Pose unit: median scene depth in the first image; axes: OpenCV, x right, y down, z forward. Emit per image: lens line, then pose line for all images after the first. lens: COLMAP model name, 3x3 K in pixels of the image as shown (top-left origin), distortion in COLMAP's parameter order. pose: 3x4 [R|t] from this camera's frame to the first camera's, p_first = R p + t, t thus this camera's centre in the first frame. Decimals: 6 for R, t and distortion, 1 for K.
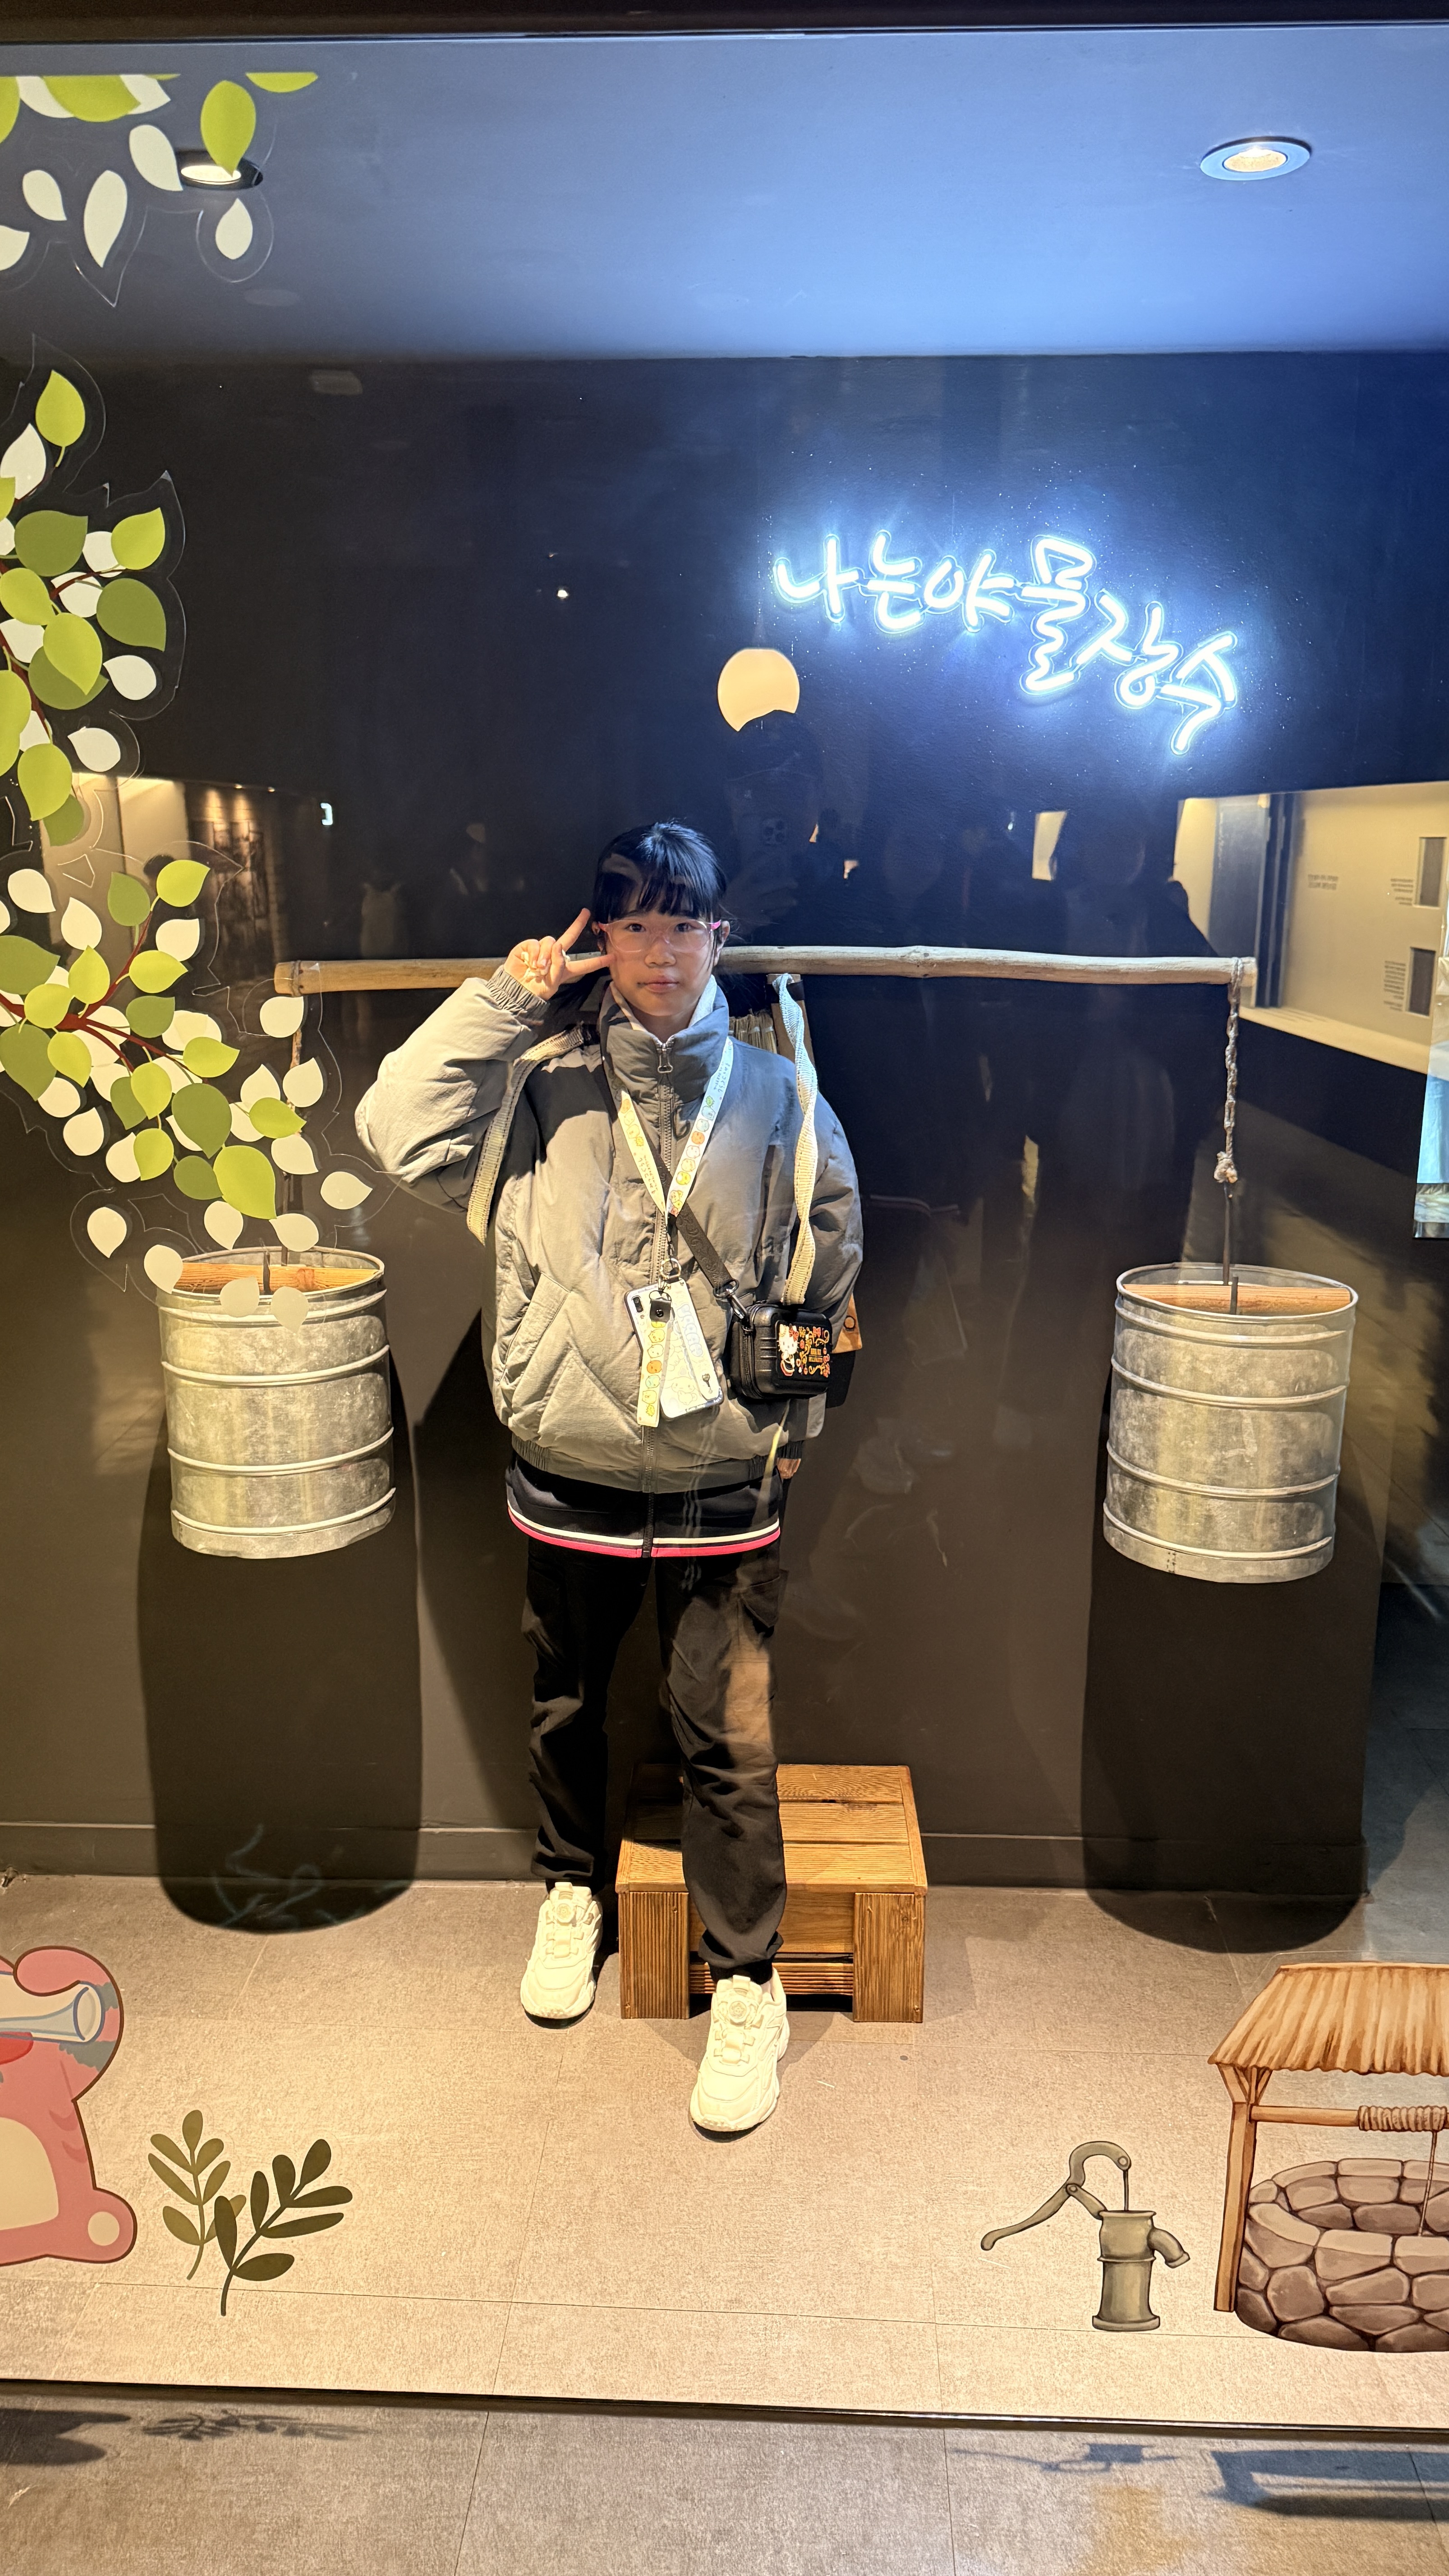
lens RADIAL K [[1724.0, 0, 719.0], [0, 1724.0, 1297.3], [0, 0, 1]] dist [0.037677, -0.034495]
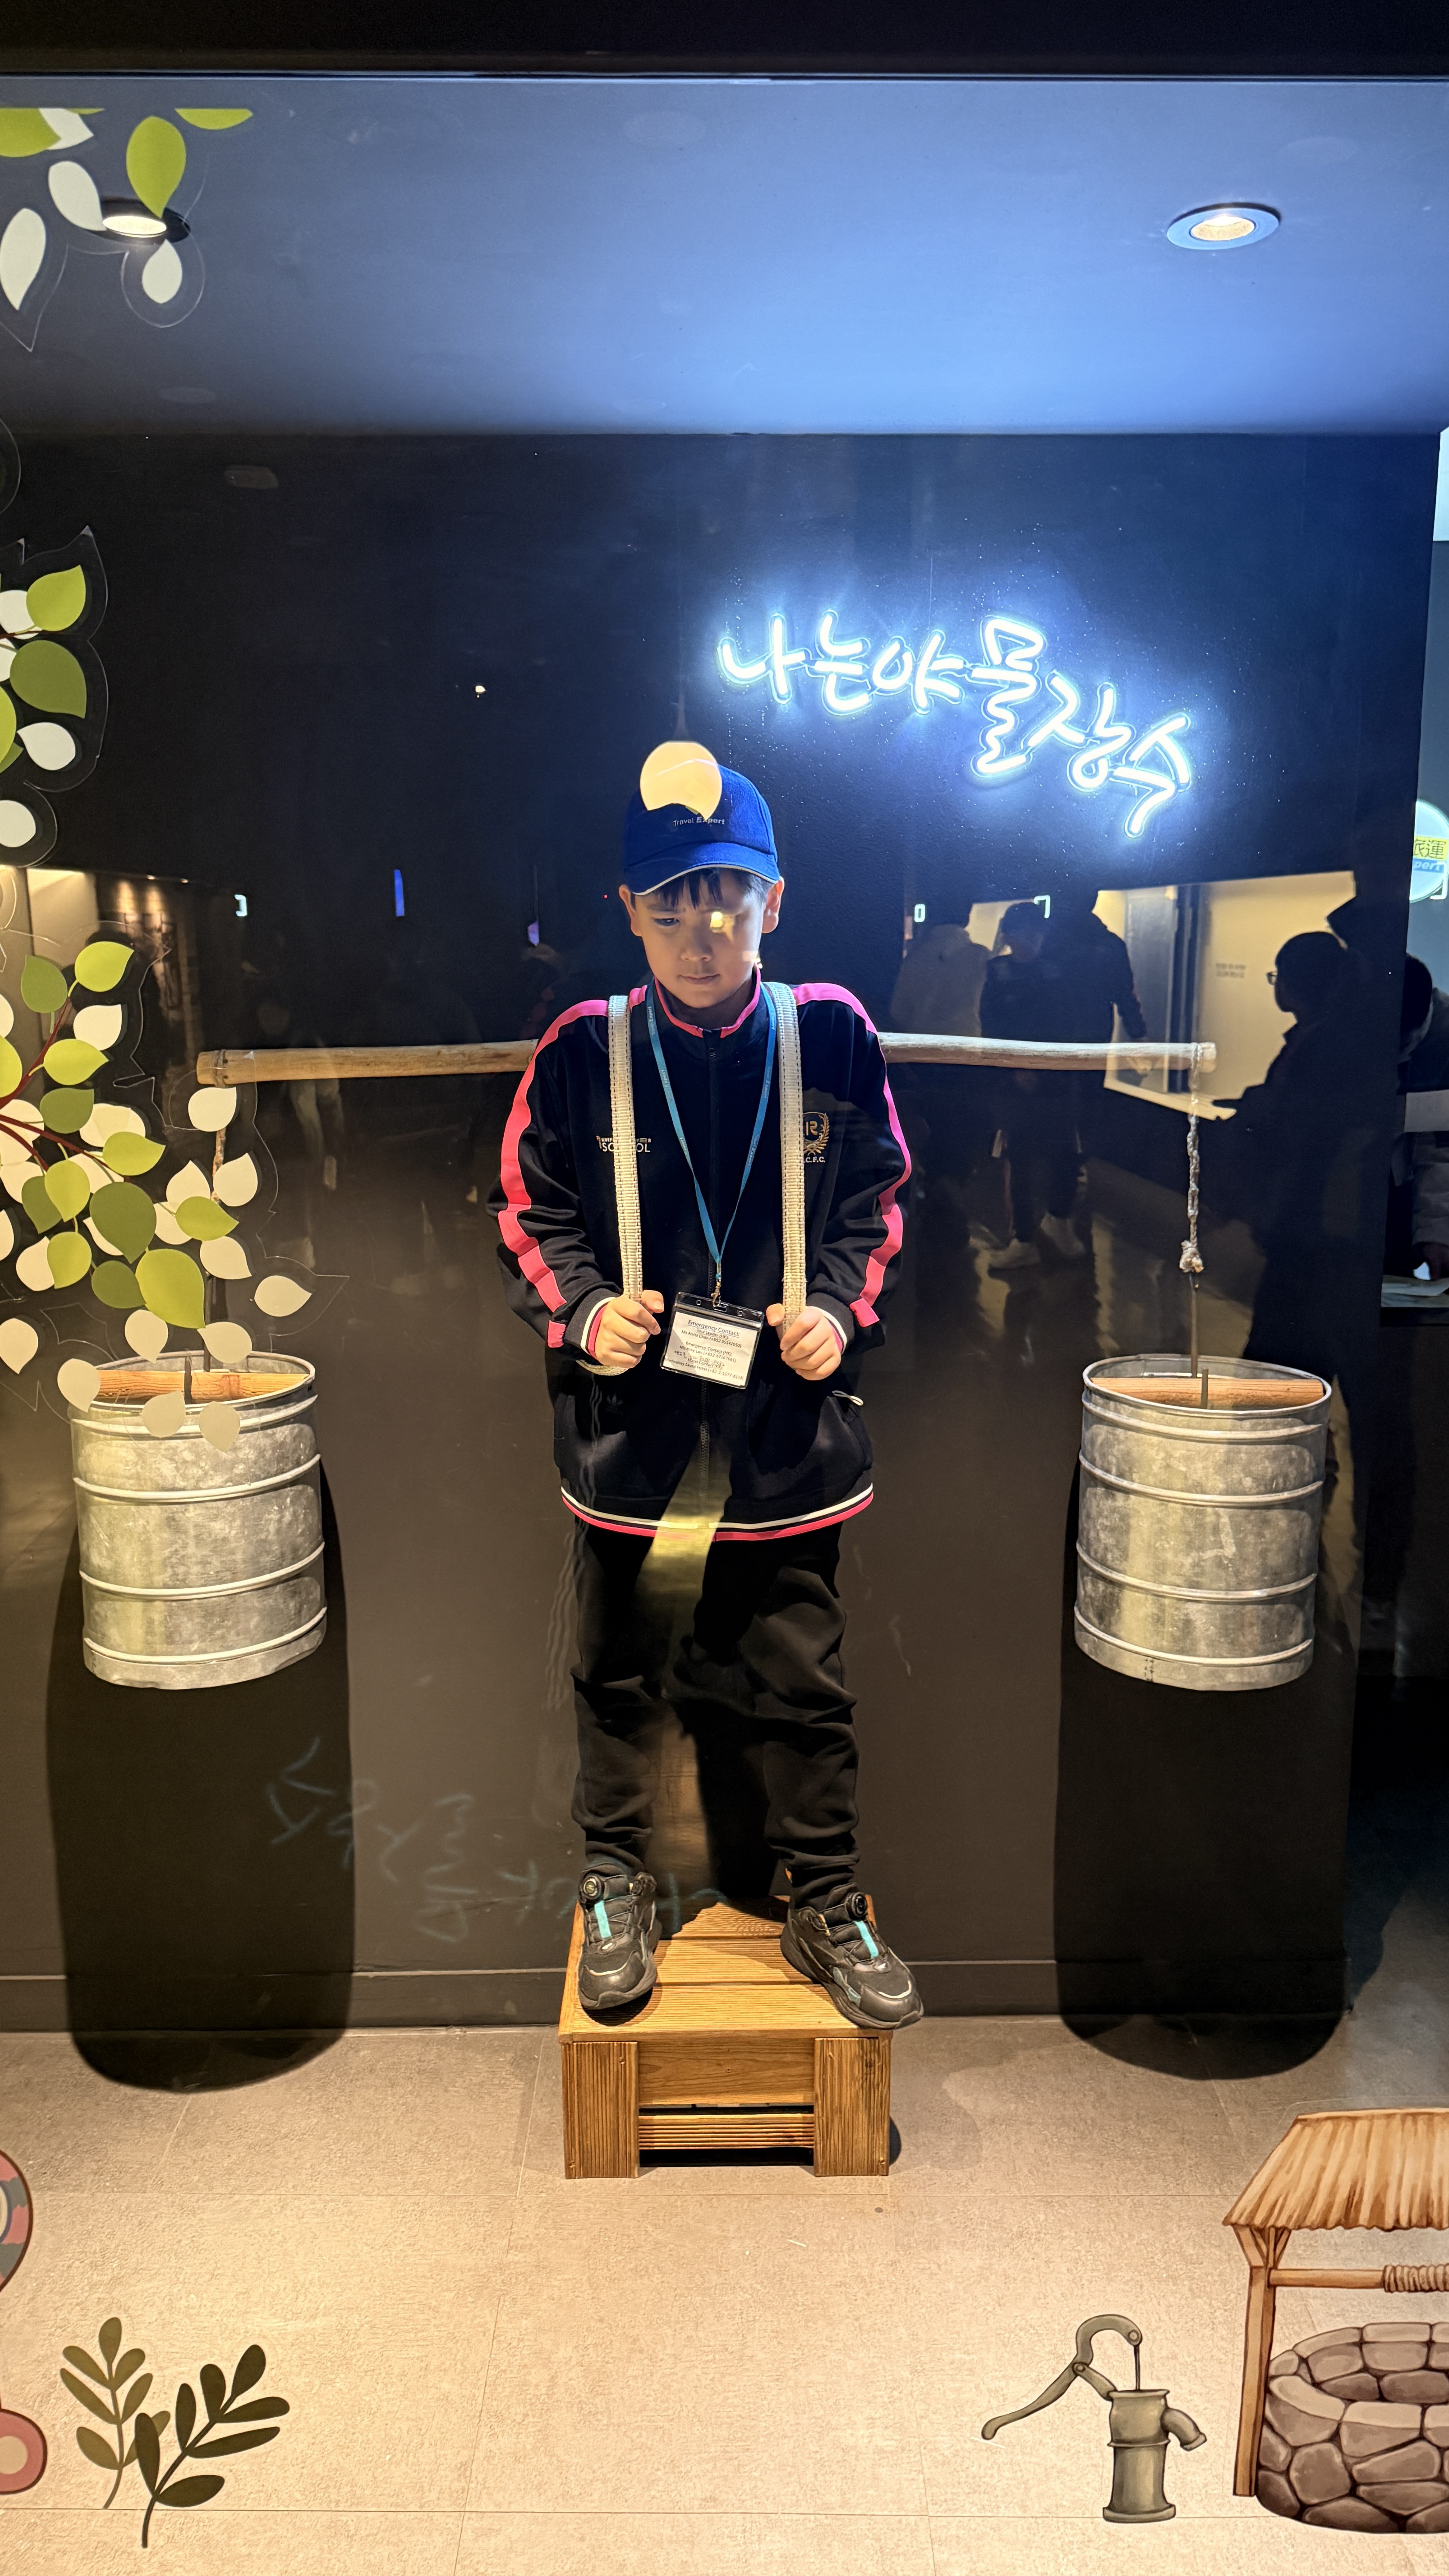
lens RADIAL K [[1724.0, 0, 716.0], [0, 1724.0, 1305.4], [0, 0, 1]] dist [0.037677, -0.034495]
pose [[0.998858, -0.012579, 0.046083, -0.022733], [0.014678, 0.998856, -0.045501, -0.009656], [-0.045457, 0.046125, 0.997901, 0.057941]]
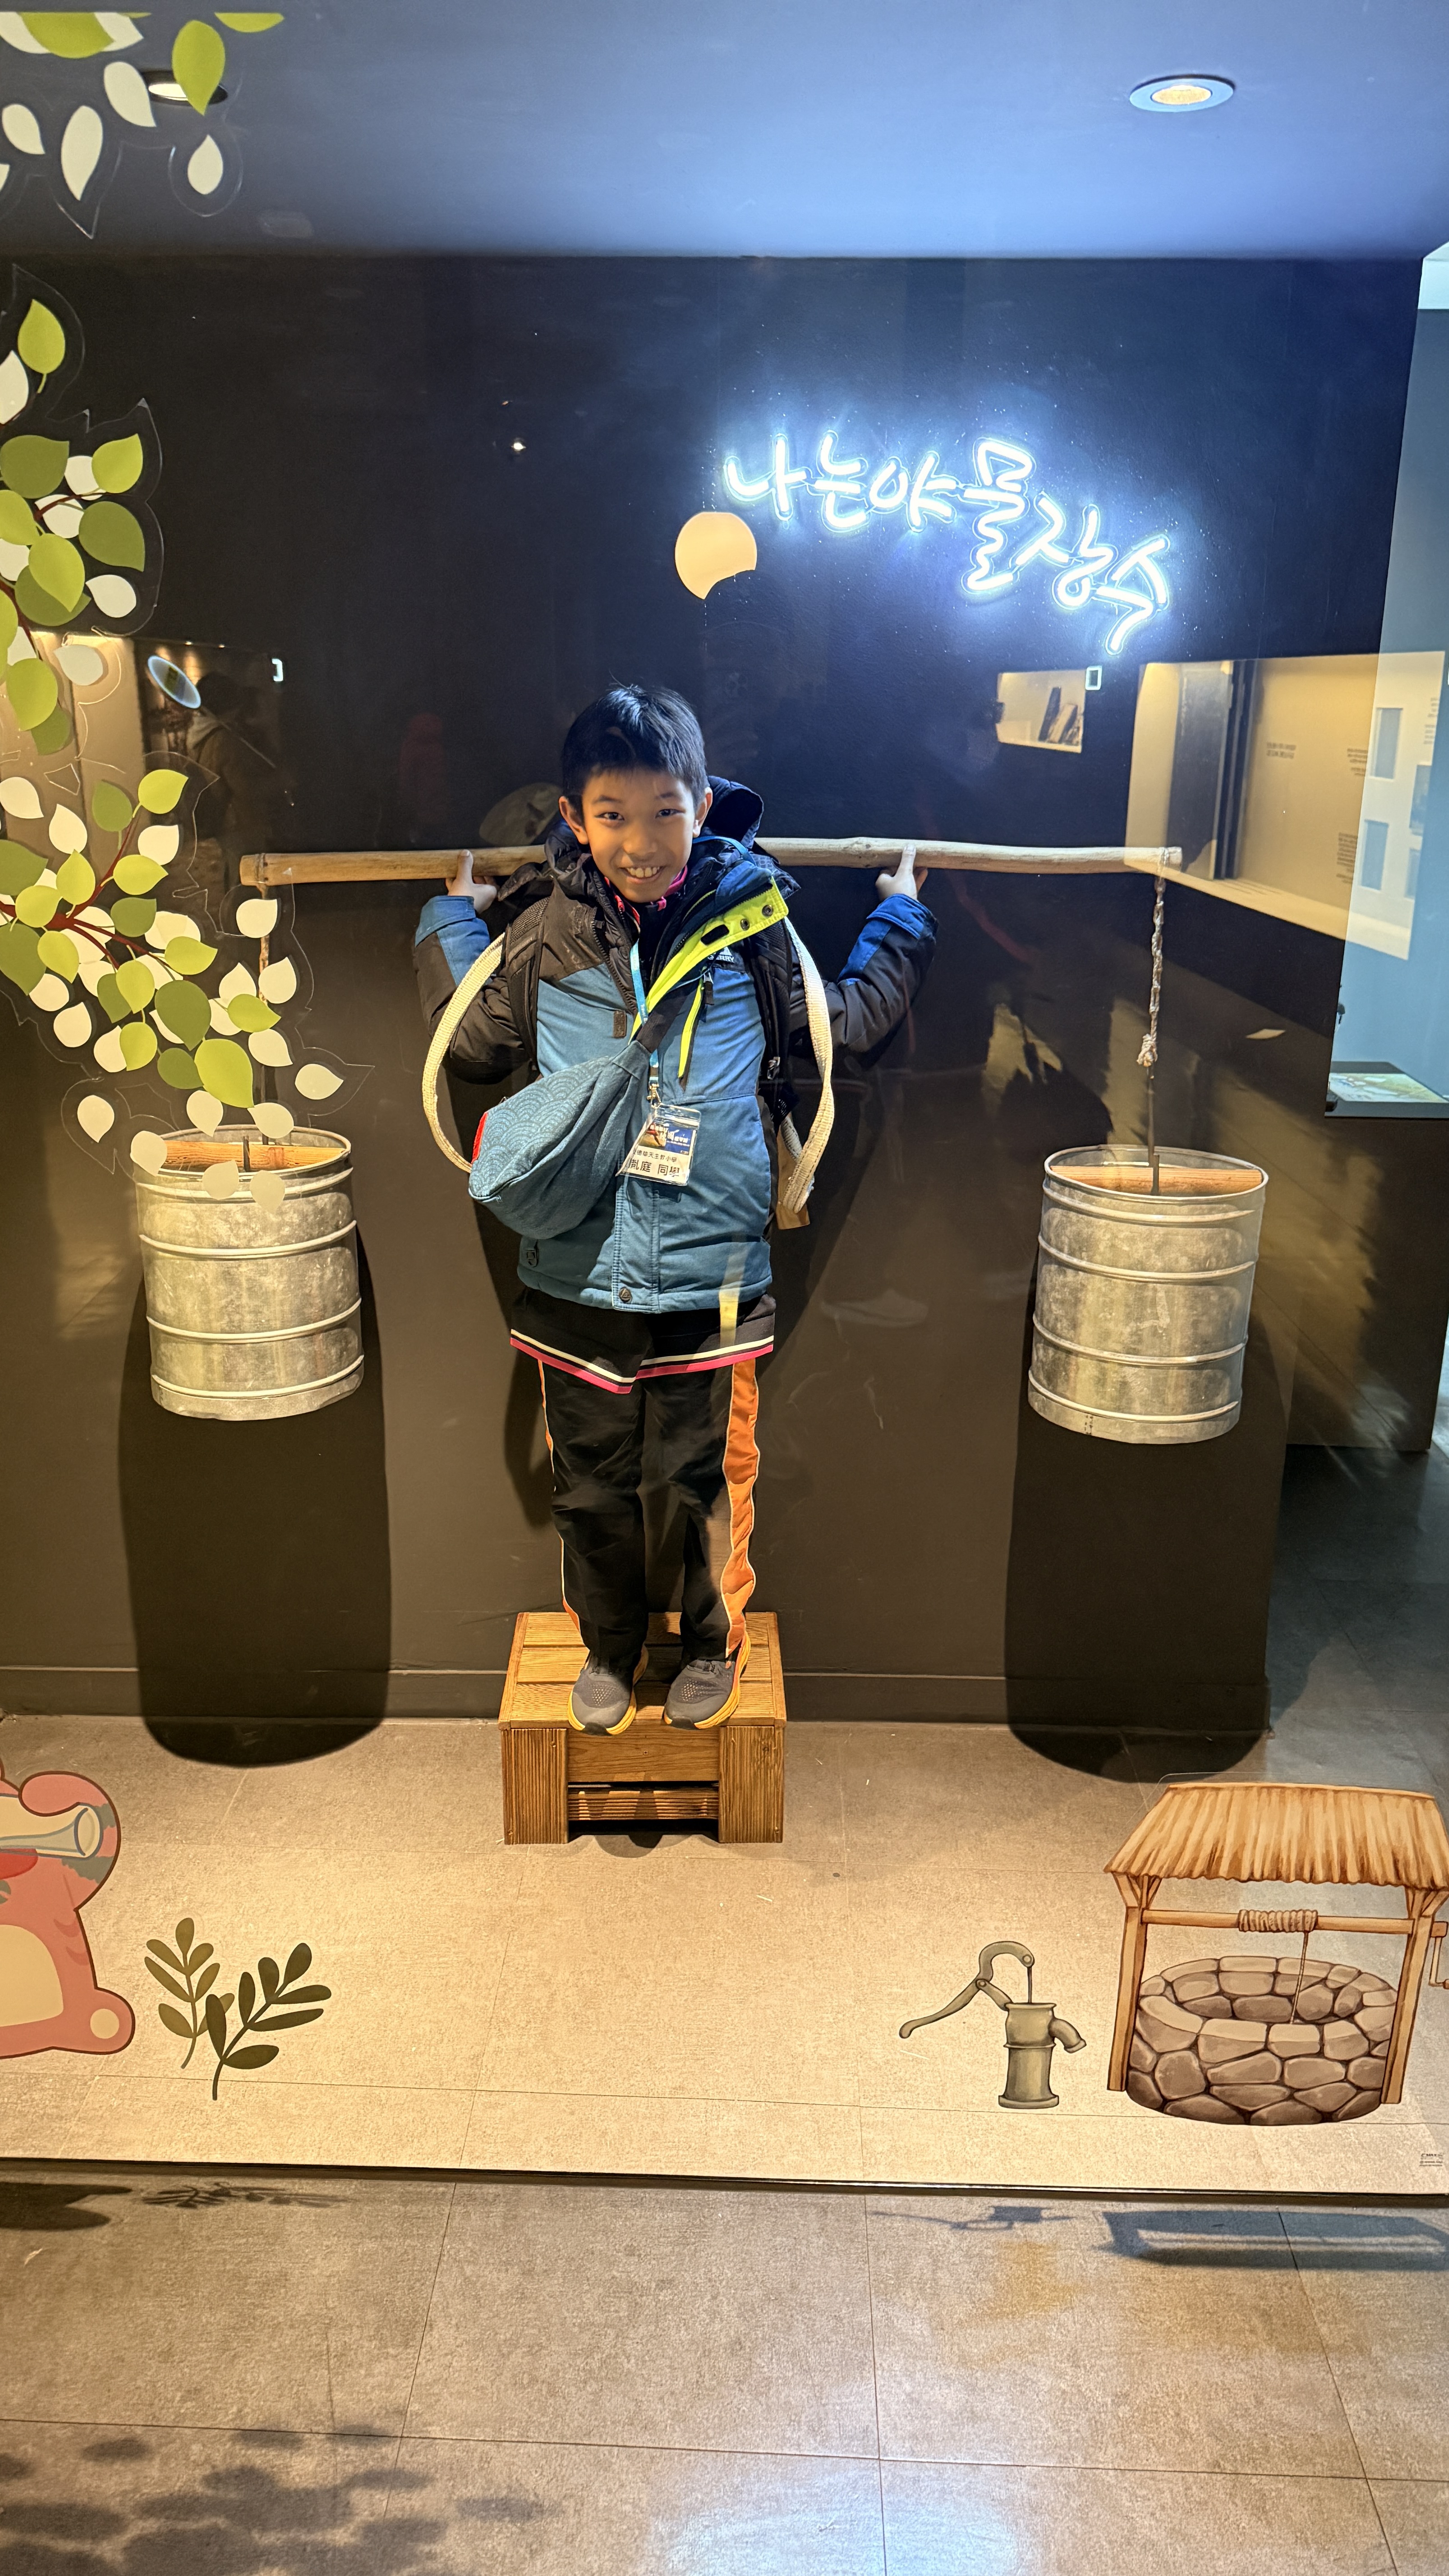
lens RADIAL K [[1724.0, 0, 705.3], [0, 1724.0, 1271.8], [0, 0, 1]] dist [0.037677, -0.034495]
pose [[0.999853, 0.003410, 0.016820, 0.005824], [-0.004465, 0.997997, 0.063110, -0.010114], [-0.016571, -0.063176, 0.997865, -0.070233]]
